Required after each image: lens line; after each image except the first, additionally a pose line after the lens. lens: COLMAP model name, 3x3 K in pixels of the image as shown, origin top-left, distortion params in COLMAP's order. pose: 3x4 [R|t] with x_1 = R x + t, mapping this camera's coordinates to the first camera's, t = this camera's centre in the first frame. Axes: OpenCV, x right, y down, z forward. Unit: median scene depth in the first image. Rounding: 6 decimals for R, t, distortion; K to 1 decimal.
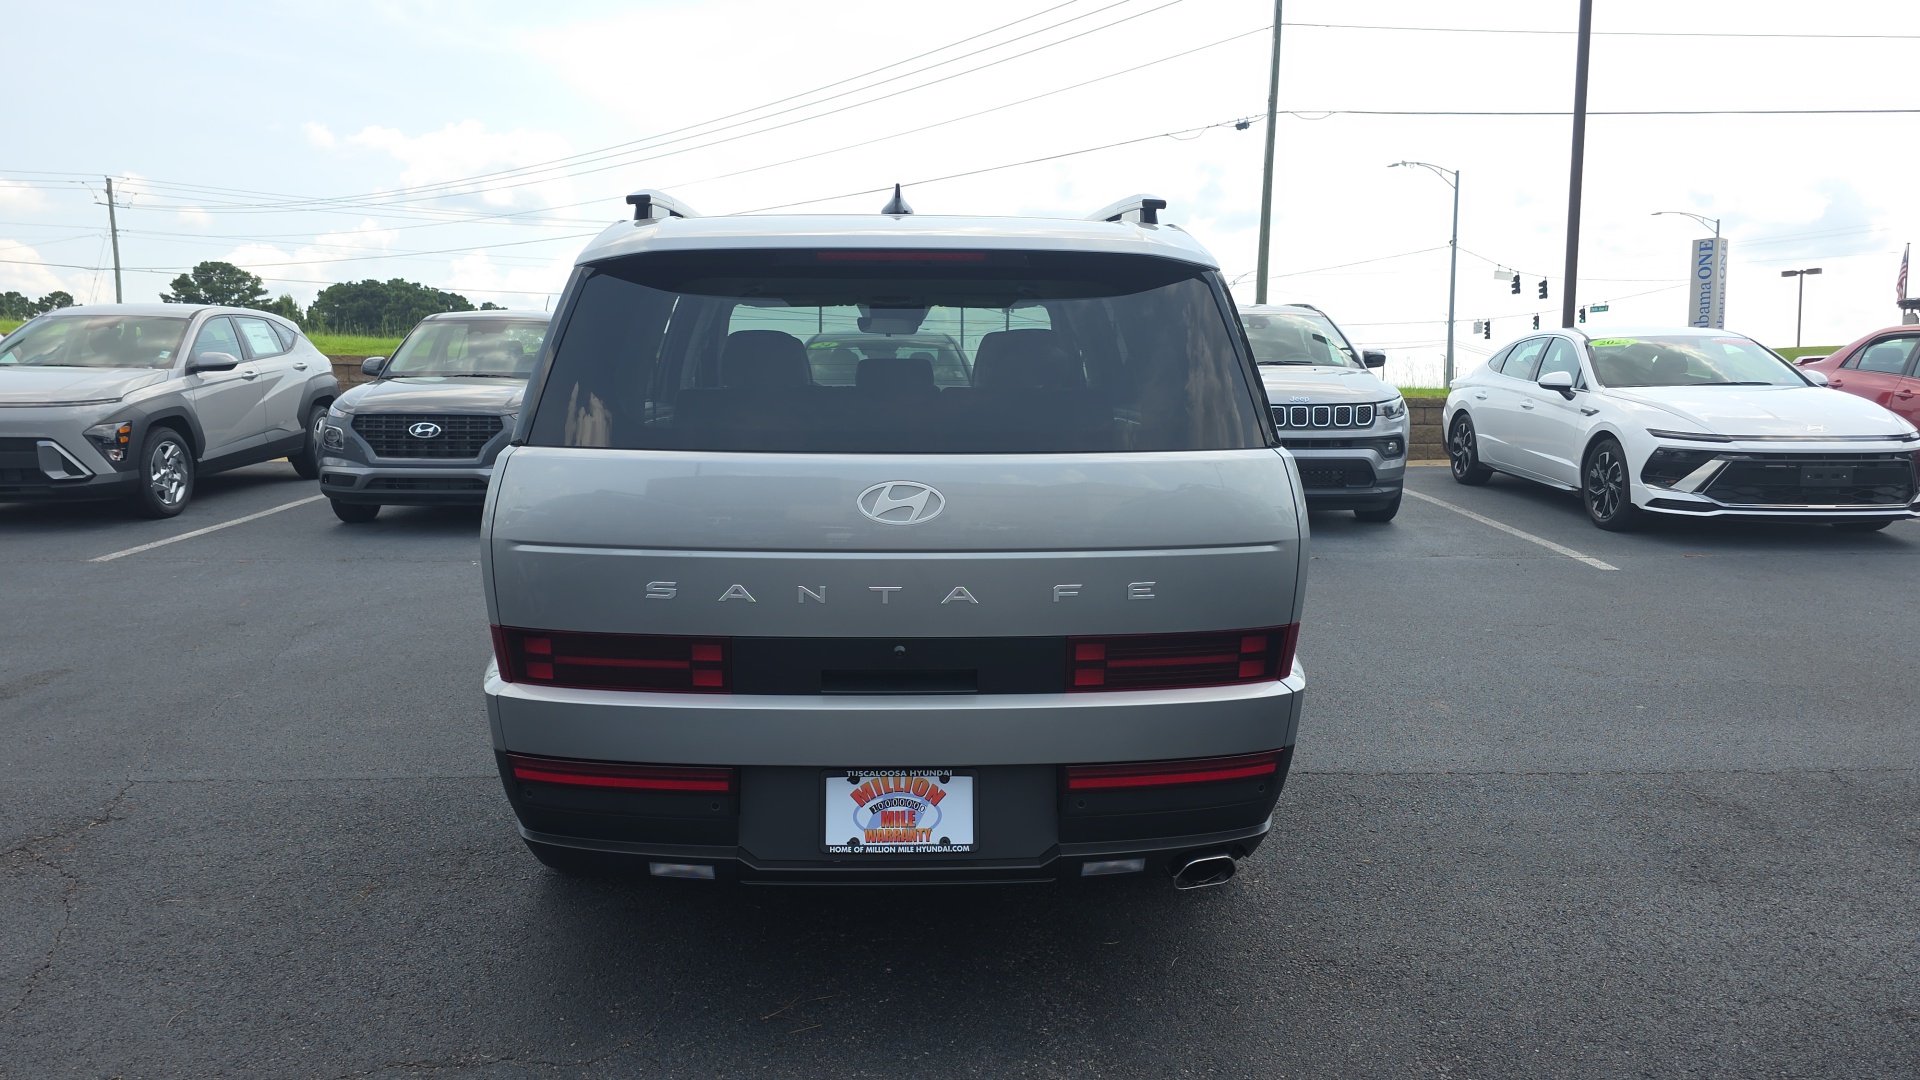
lens RADIAL K [[1311.9, 0, 949.7], [0, 1311.9, 546.8], [0, 0, 1]] dist [0.055505, -0.051111]
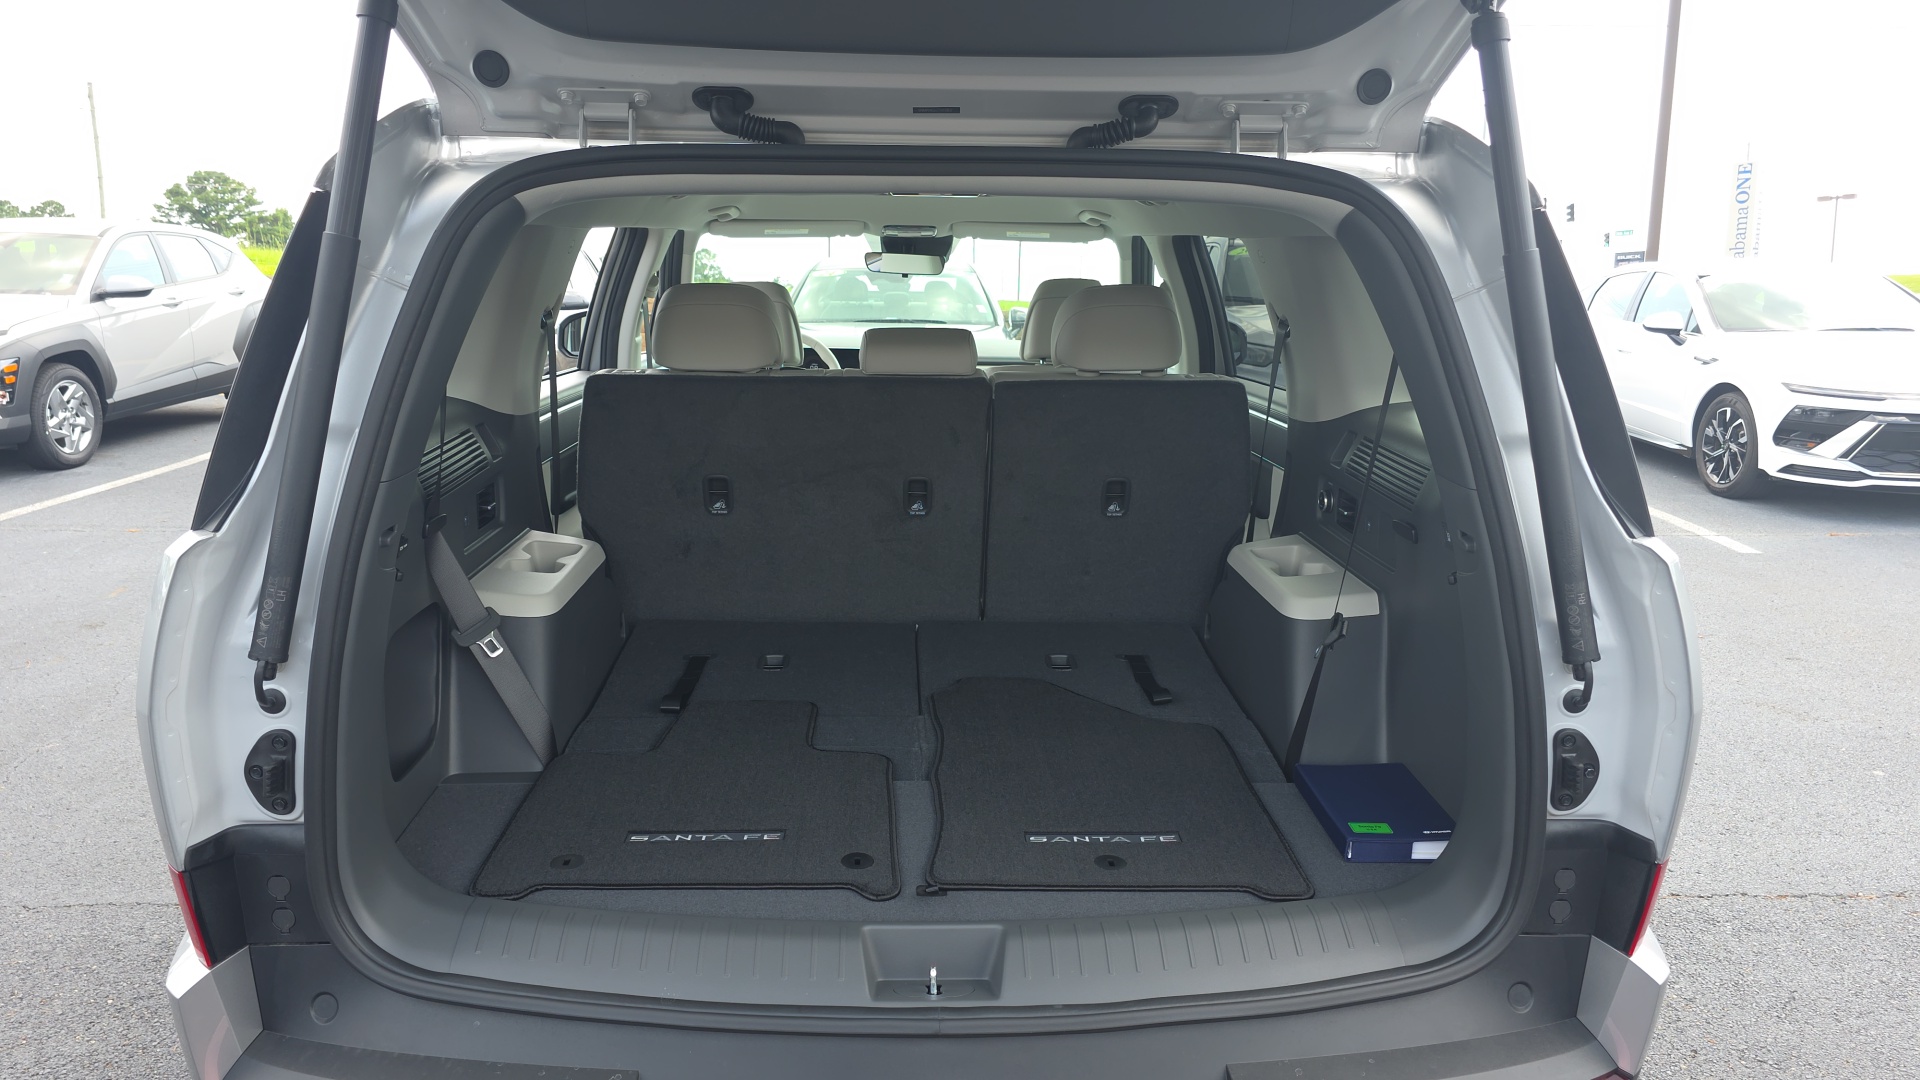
lens RADIAL K [[1311.9, 0, 949.7], [0, 1311.9, 546.8], [0, 0, 1]] dist [0.055505, -0.051111]
pose [[0.999927, 0.011022, -0.005017, -0.008752], [-0.010705, 0.998187, 0.059235, -0.026939], [0.005661, -0.059177, 0.998231, 0.124903]]
